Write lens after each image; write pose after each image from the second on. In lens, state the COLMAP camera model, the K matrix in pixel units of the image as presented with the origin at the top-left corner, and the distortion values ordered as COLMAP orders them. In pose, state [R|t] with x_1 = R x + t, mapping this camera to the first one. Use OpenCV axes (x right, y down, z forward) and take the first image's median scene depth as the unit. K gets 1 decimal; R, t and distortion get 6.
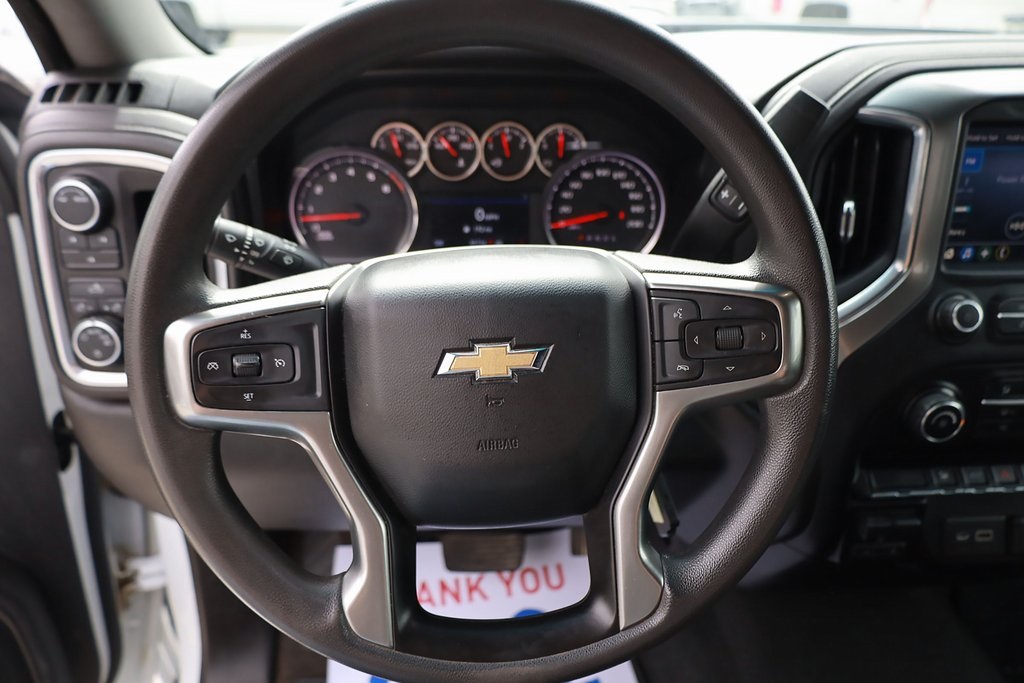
lens RADIAL K [[710.4, 0, 511.3], [0, 710.4, 346.5], [0, 0, 1]] dist [-0.010074, 0.003812]
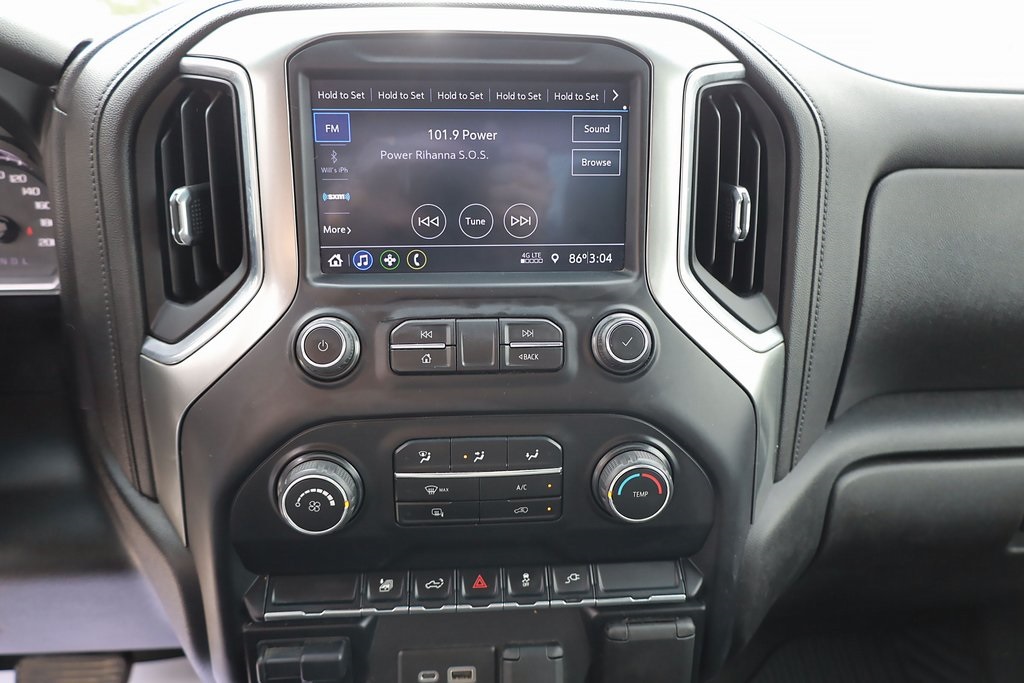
lens RADIAL K [[710.4, 0, 506.5], [0, 710.4, 347.9], [0, 0, 1]] dist [-0.010074, 0.003812]
pose [[0.999973, -0.004066, 0.006139, 0.782187], [0.004825, 0.991620, -0.129097, 0.046876], [-0.005563, 0.129123, 0.991613, 0.309554]]
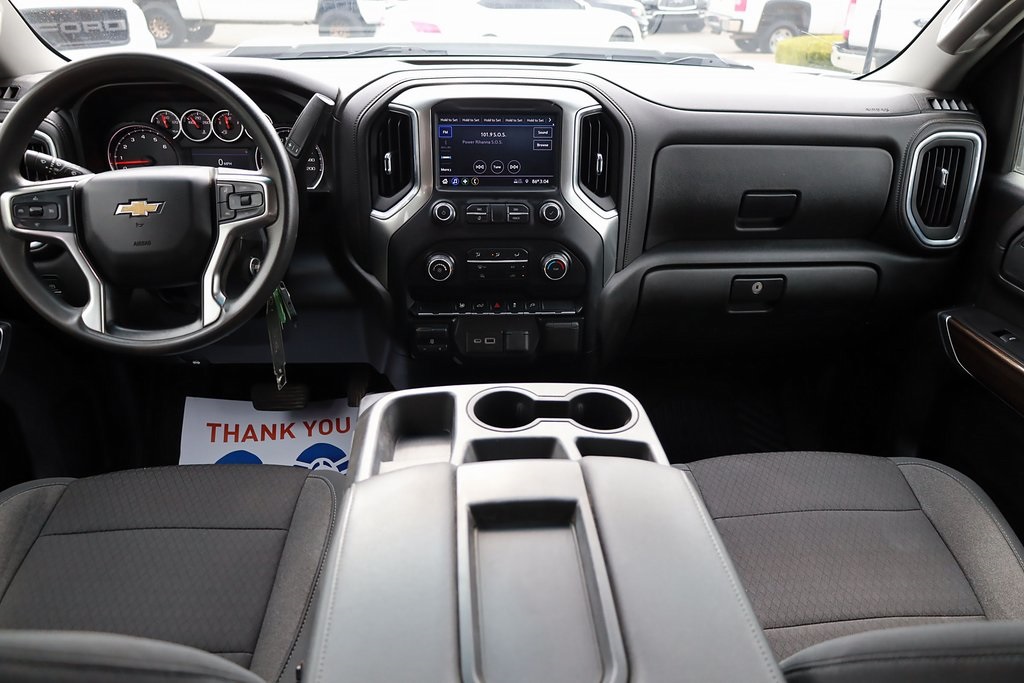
lens RADIAL K [[710.4, 0, 511.8], [0, 710.4, 344.7], [0, 0, 1]] dist [-0.010074, 0.003812]
pose [[0.999932, 0.008657, 0.007875, 0.784018], [-0.008749, 0.999894, 0.011660, 0.281544], [-0.007774, -0.011728, 0.999901, -0.901618]]
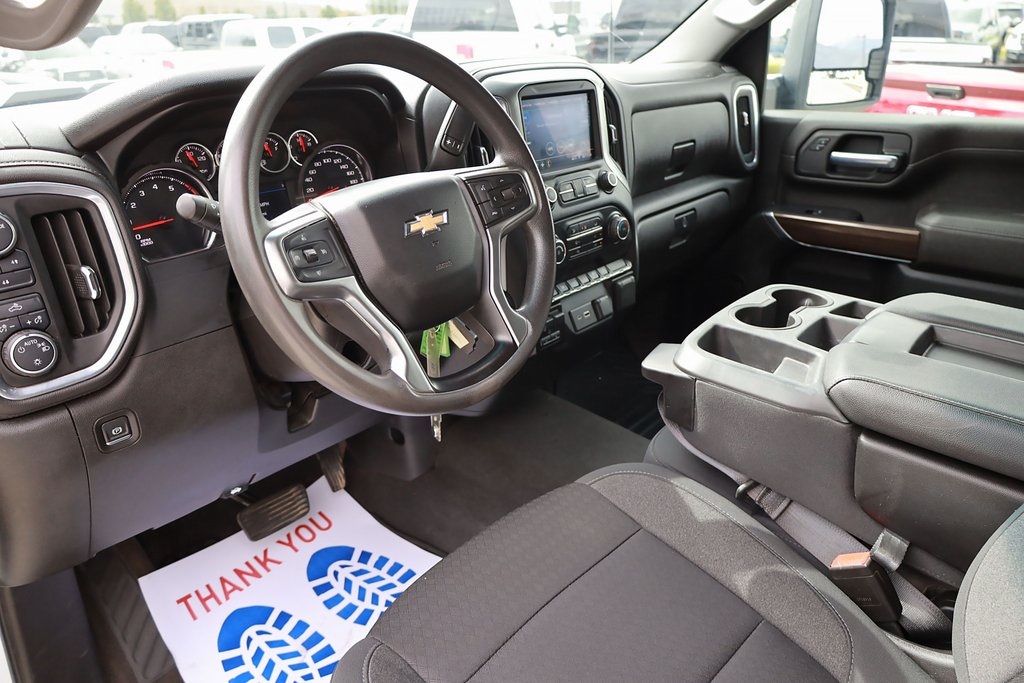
lens RADIAL K [[710.4, 0, 529.8], [0, 710.4, 346.3], [0, 0, 1]] dist [-0.010074, 0.003812]
pose [[0.703615, -0.307068, 0.640809, -0.733670], [0.351132, 0.934262, 0.062140, 0.195335], [-0.617764, 0.181286, 0.765182, -0.358426]]
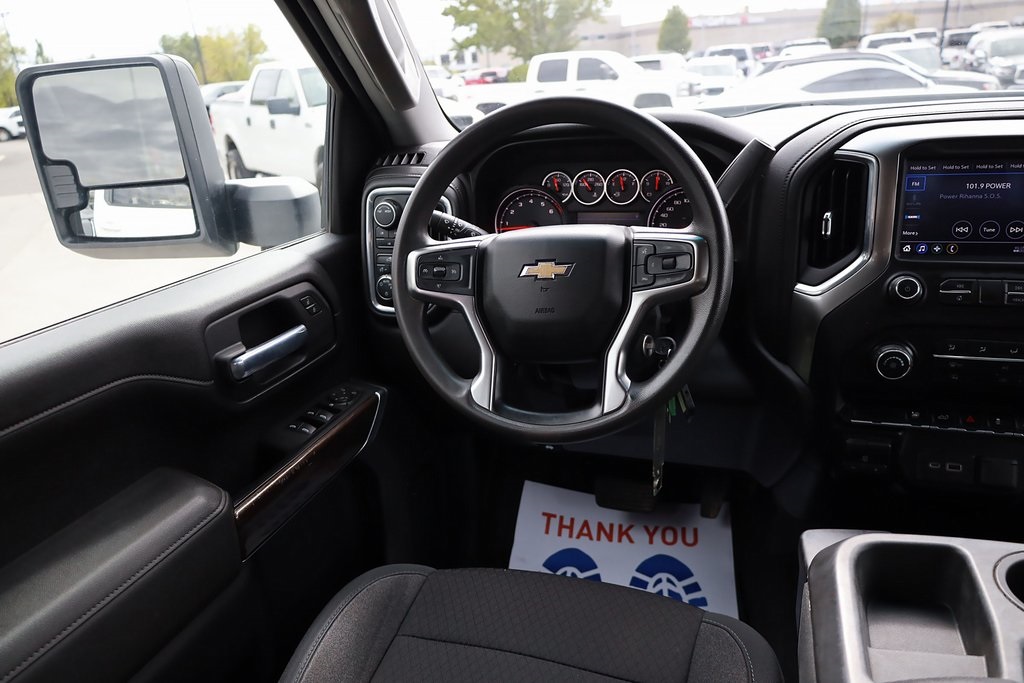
lens RADIAL K [[710.4, 0, 509.2], [0, 710.4, 344.3], [0, 0, 1]] dist [-0.010074, 0.003812]
pose [[0.922152, 0.067195, -0.380948, 0.435776], [-0.108334, 0.990250, -0.087572, 0.271188], [0.371349, 0.122024, 0.920440, -0.584163]]
